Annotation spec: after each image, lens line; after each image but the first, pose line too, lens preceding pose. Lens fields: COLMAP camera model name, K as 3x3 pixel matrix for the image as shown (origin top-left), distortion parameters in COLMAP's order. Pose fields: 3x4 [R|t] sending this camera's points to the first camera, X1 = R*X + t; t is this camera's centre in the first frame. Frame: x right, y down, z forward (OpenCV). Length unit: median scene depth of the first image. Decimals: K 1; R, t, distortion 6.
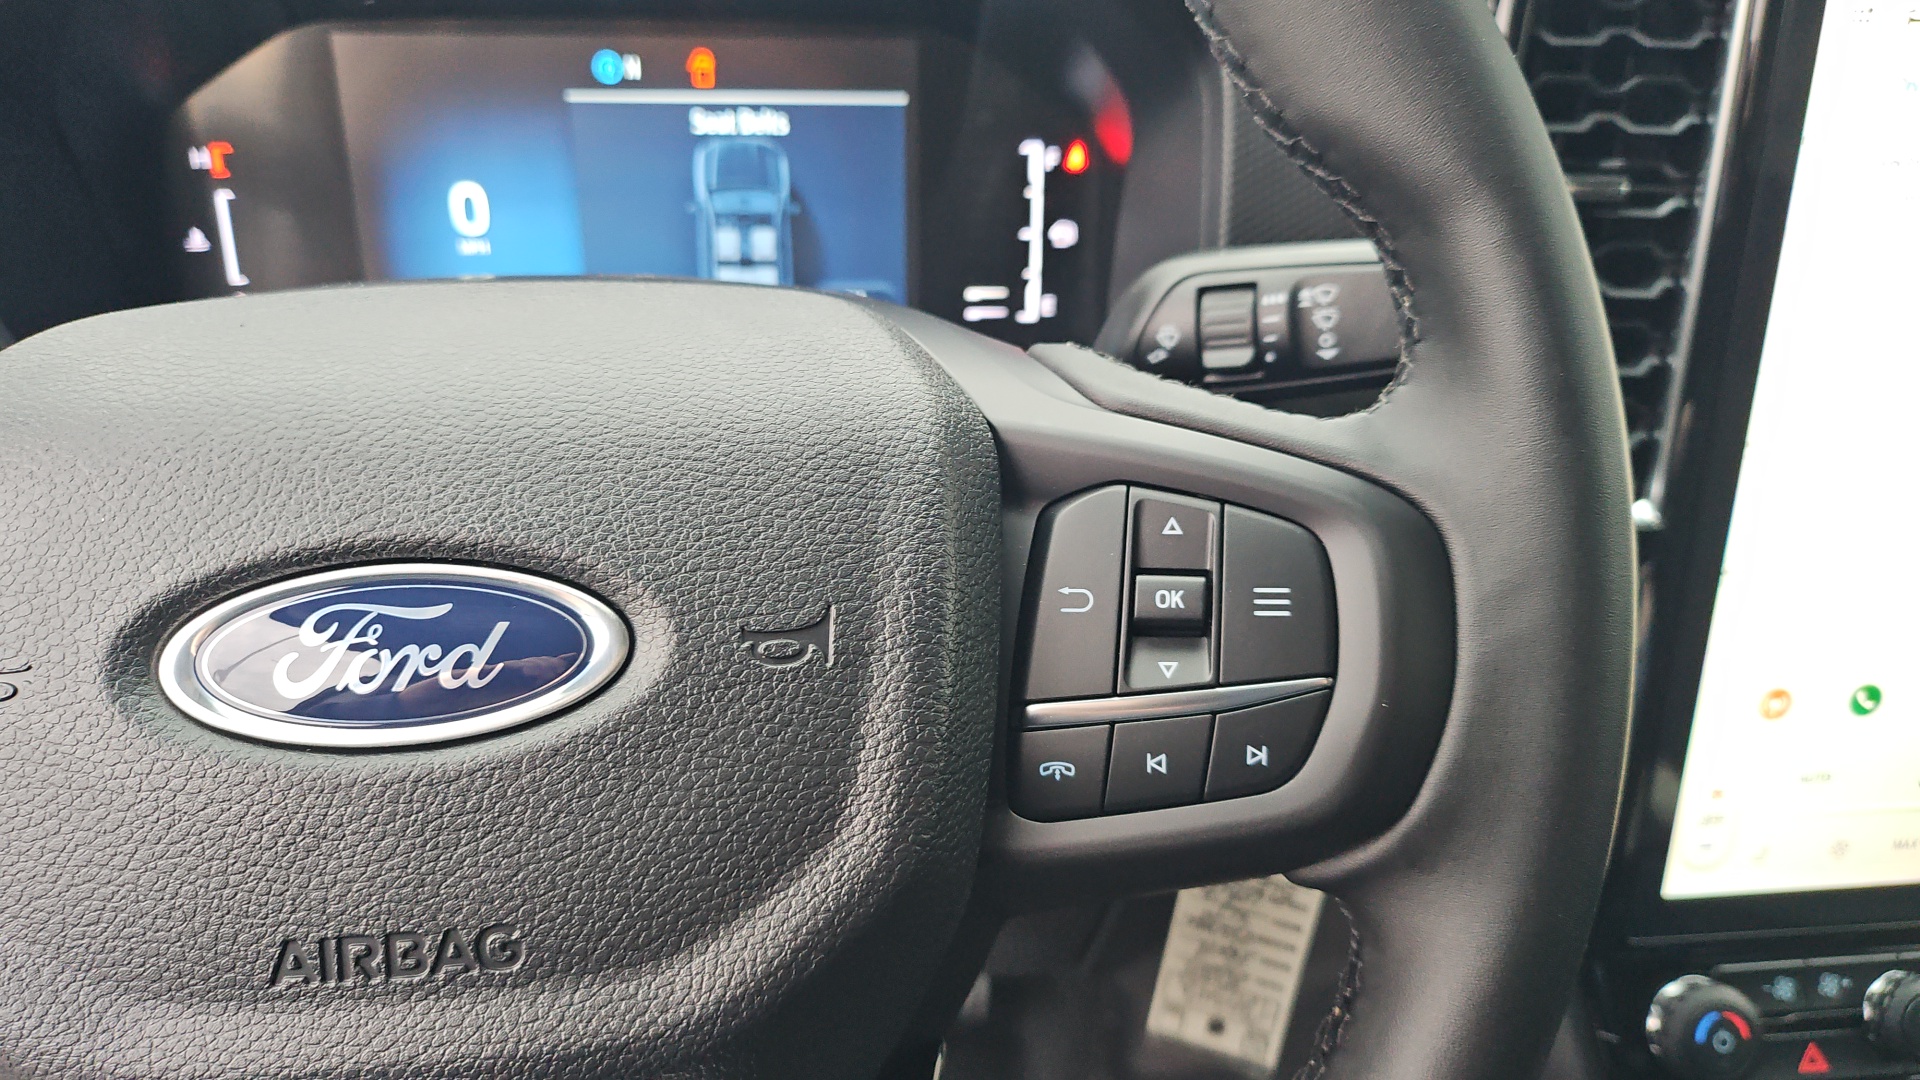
lens RADIAL K [[1356.1, 0, 960.0], [0, 1356.1, 540.0], [0, 0, 1]] dist [0.063854, -0.074076]
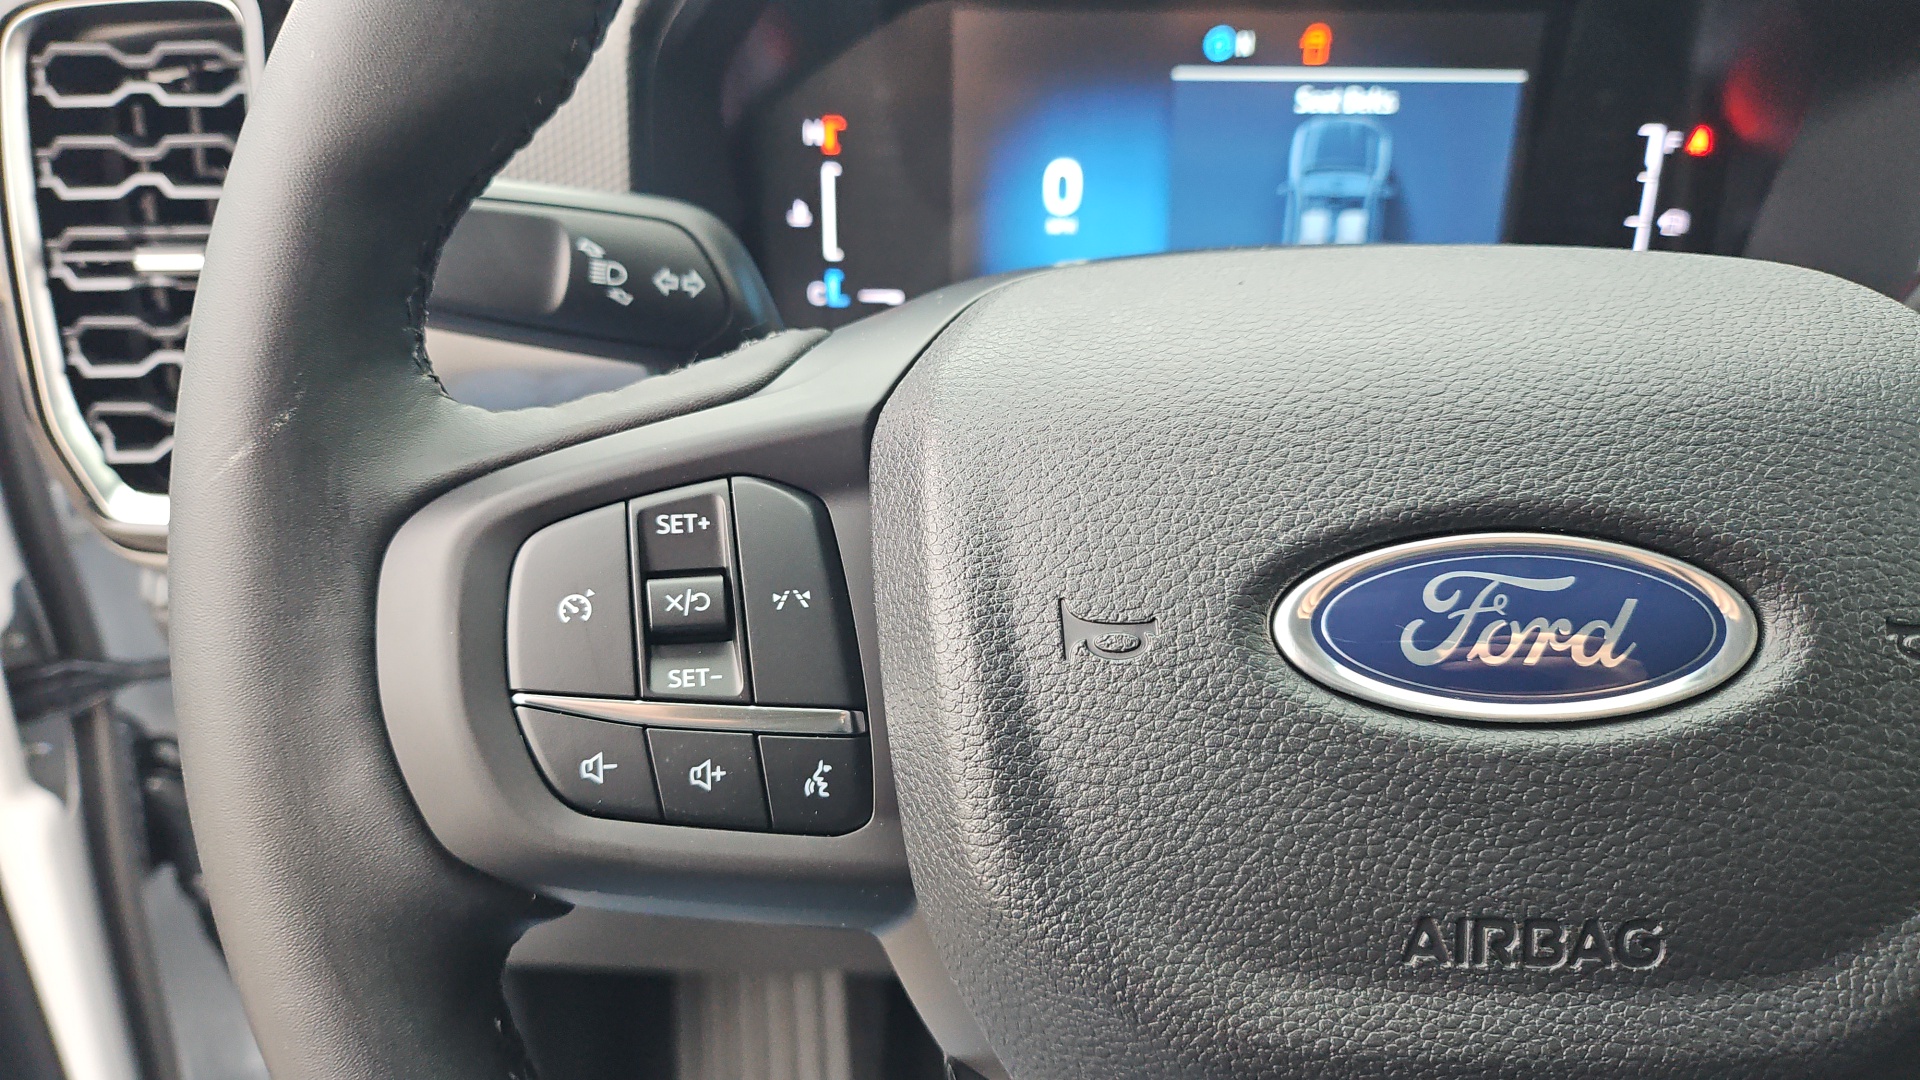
lens RADIAL K [[1411.2, 0, 950.2], [0, 1411.2, 541.8], [0, 0, 1]] dist [-0.004436, -0.010348]
pose [[0.991213, 0.045398, -0.124243, -0.672190], [-0.046539, 0.998897, -0.006299, 0.048196], [0.123820, 0.012026, 0.992232, -0.021553]]
